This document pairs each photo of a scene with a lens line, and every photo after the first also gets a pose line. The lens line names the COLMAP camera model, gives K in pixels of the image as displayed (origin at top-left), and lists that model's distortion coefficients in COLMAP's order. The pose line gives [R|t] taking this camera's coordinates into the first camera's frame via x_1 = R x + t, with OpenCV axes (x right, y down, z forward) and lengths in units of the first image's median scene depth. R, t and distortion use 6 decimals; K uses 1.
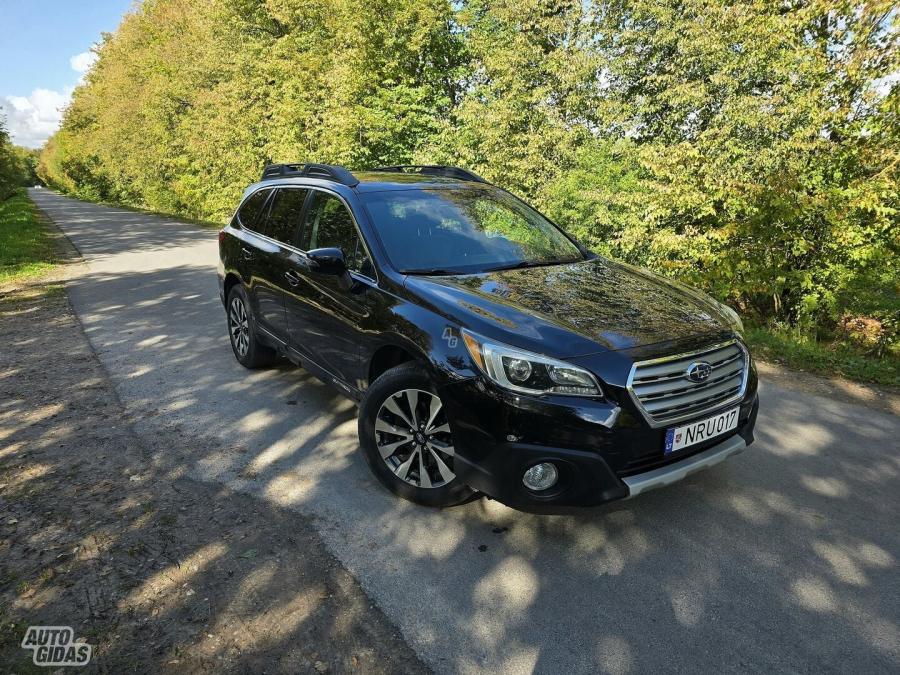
lens RADIAL K [[598.7, 0, 450.0], [0, 598.7, 337.5], [0, 0, 1]] dist [0.055476, -0.052988]
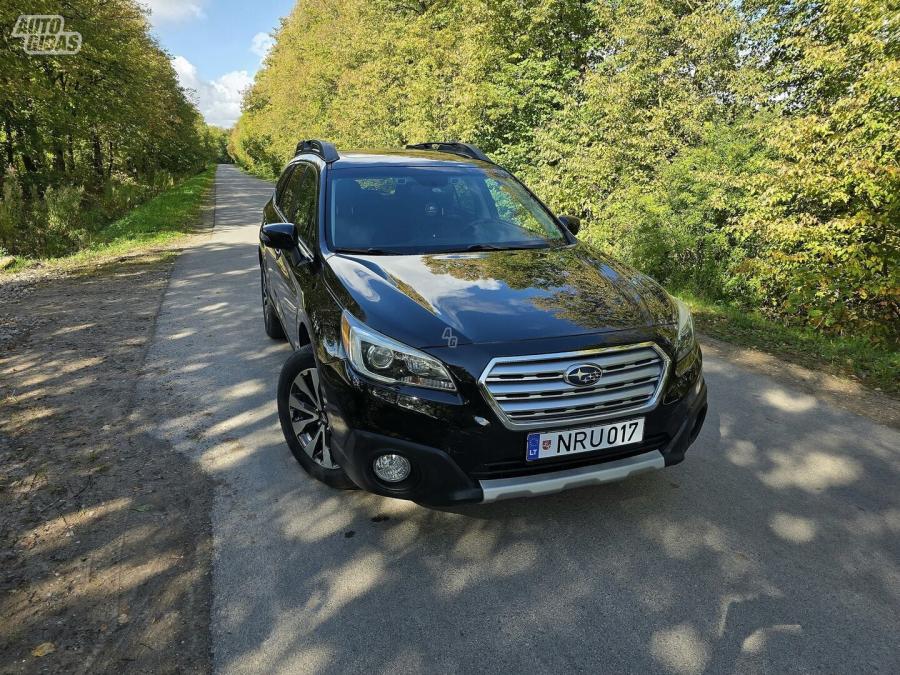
lens RADIAL K [[609.7, 0, 450.0], [0, 609.7, 337.5], [0, 0, 1]] dist [0.057916, -0.049187]
pose [[0.970709, 0.073712, -0.228673, 0.109852], [-0.067476, 0.997108, 0.034980, -0.004279], [0.230590, -0.018525, 0.972875, 0.018402]]
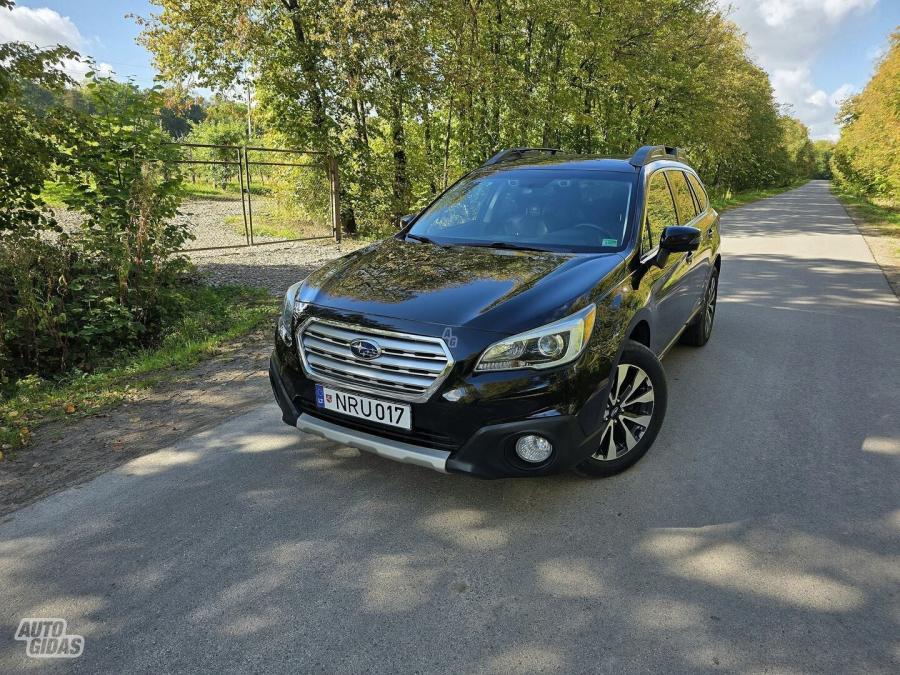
lens RADIAL K [[593.3, 0, 450.9], [0, 593.3, 335.4], [0, 0, 1]] dist [0.060381, -0.050247]
pose [[0.449888, 0.242164, -0.859626, 0.343142], [-0.234210, 0.960839, 0.148101, -0.037632], [0.861827, 0.134704, 0.488987, 0.164776]]
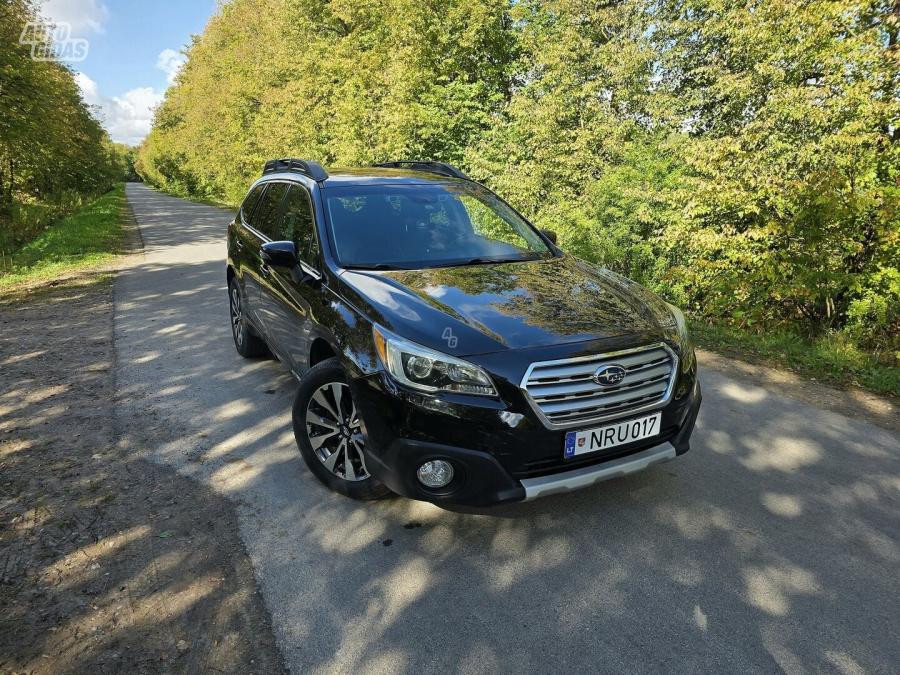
lens RADIAL K [[597.4, 0, 454.1], [0, 597.4, 338.3], [0, 0, 1]] dist [0.055907, -0.047213]
pose [[0.994126, 0.030412, -0.103869, 0.067924], [-0.029666, 0.999522, 0.008721, -0.000762], [0.104084, -0.005589, 0.994553, 0.004288]]
